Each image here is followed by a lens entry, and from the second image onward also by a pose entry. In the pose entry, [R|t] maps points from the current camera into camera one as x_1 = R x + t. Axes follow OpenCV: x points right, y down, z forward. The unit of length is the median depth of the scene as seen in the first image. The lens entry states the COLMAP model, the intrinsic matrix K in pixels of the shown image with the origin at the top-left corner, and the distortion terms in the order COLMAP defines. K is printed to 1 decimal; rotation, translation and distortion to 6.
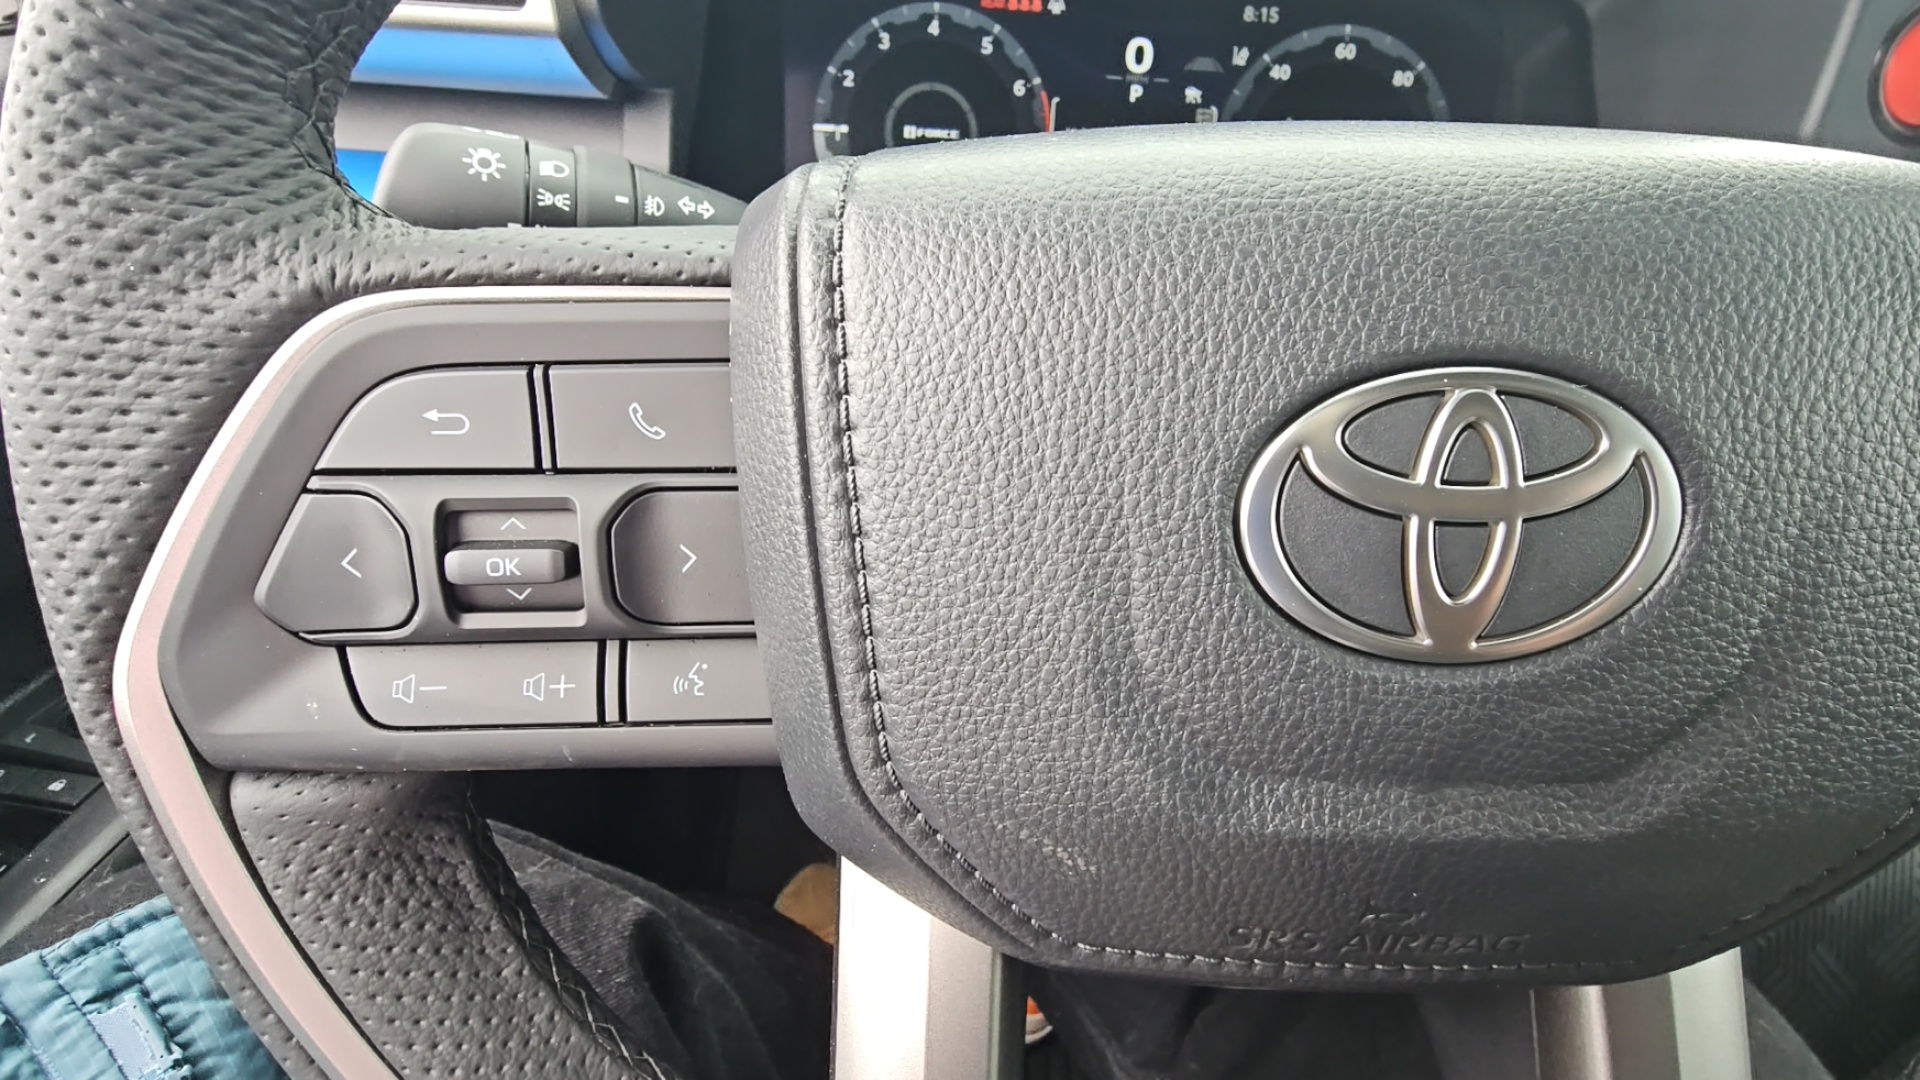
lens RADIAL K [[849.8, 0, 981.4], [0, 849.8, 539.2], [0, 0, 1]] dist [0.016306, -0.010734]
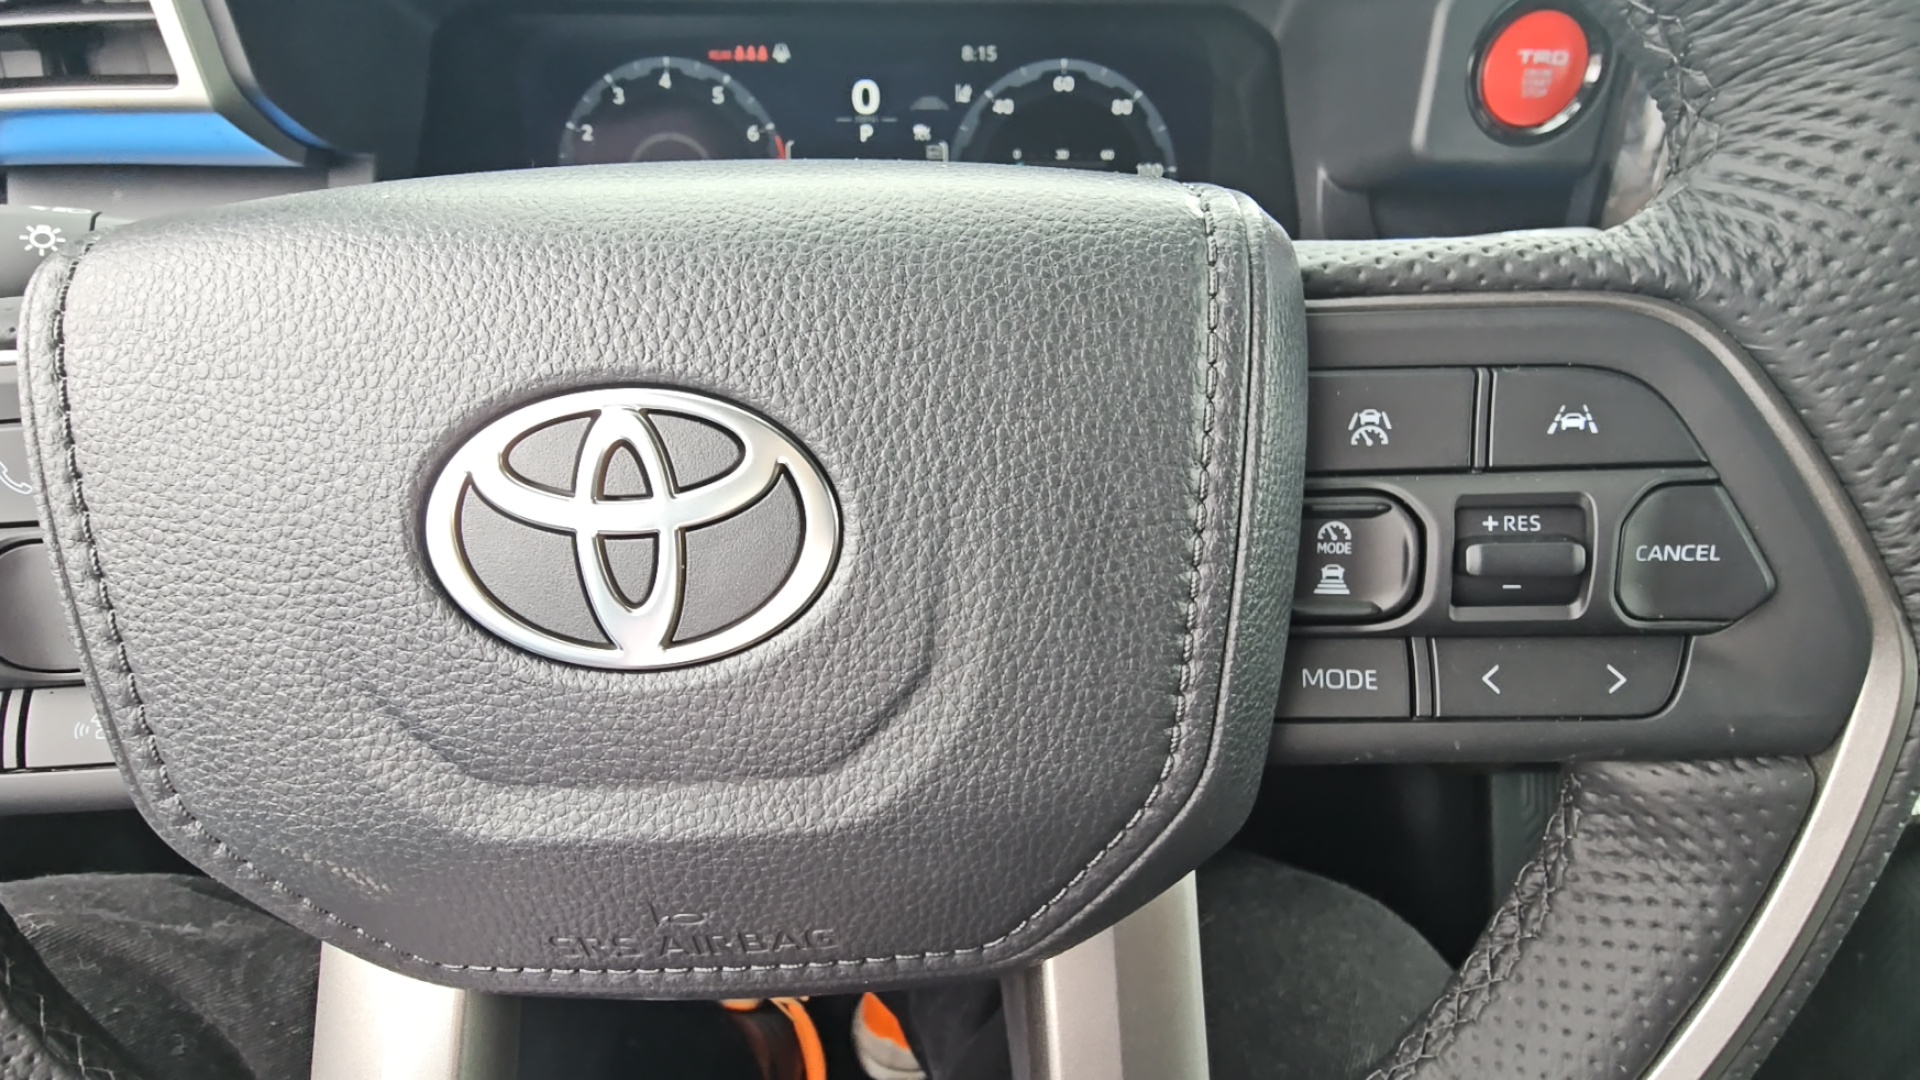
lens RADIAL K [[848.2, 0, 981.5], [0, 848.2, 547.3], [0, 0, 1]] dist [0.006789, -0.006454]
pose [[0.998624, -0.052247, 0.004610, 0.293107], [0.052356, 0.998241, -0.027831, 0.014183], [-0.003148, 0.028034, 0.999602, -0.015553]]
